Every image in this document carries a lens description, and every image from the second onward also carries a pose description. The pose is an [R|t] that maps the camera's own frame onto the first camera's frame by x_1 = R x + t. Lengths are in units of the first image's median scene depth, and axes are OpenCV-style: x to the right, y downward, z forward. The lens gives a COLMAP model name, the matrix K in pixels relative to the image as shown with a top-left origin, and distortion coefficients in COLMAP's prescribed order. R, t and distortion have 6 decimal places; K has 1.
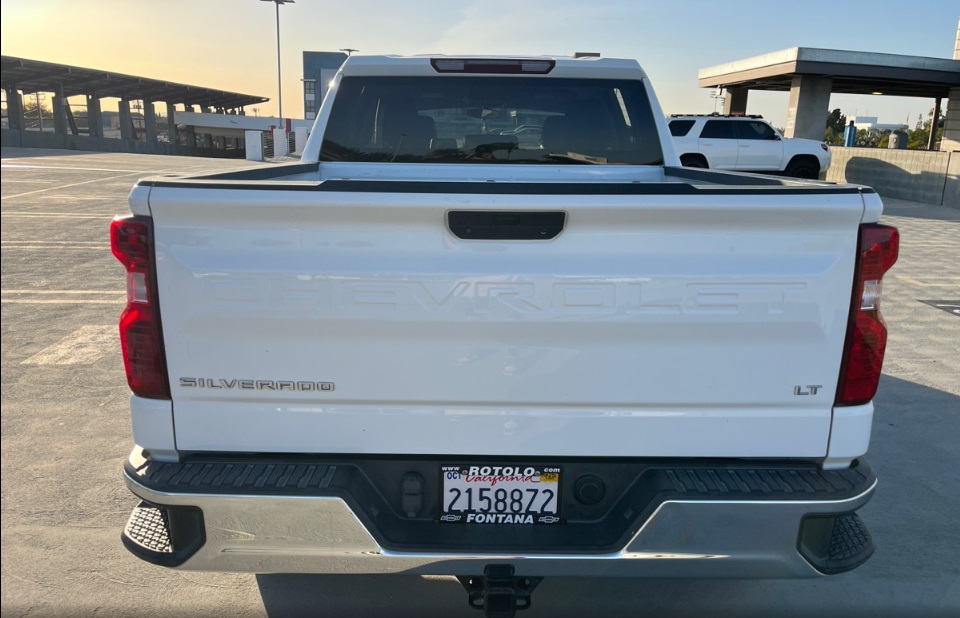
lens RADIAL K [[742.9, 0, 480.0], [0, 742.9, 309.0], [0, 0, 1]] dist [0.004539, 0.000090]
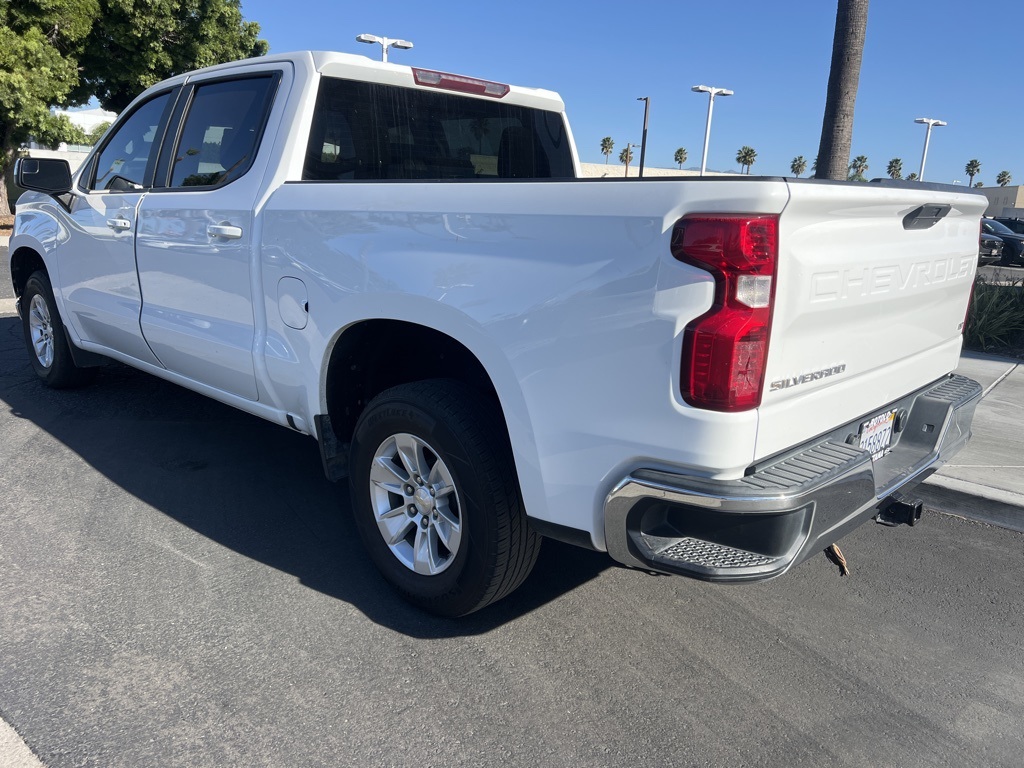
lens RADIAL K [[781.2, 0, 512.0], [0, 781.2, 384.0], [0, 0, 1]] dist [-0.002598, -0.000545]
pose [[0.697091, -0.160220, 0.698851, -1.305607], [0.145383, 0.986050, 0.081046, -0.037423], [-0.702088, 0.045105, 0.710661, 0.487871]]
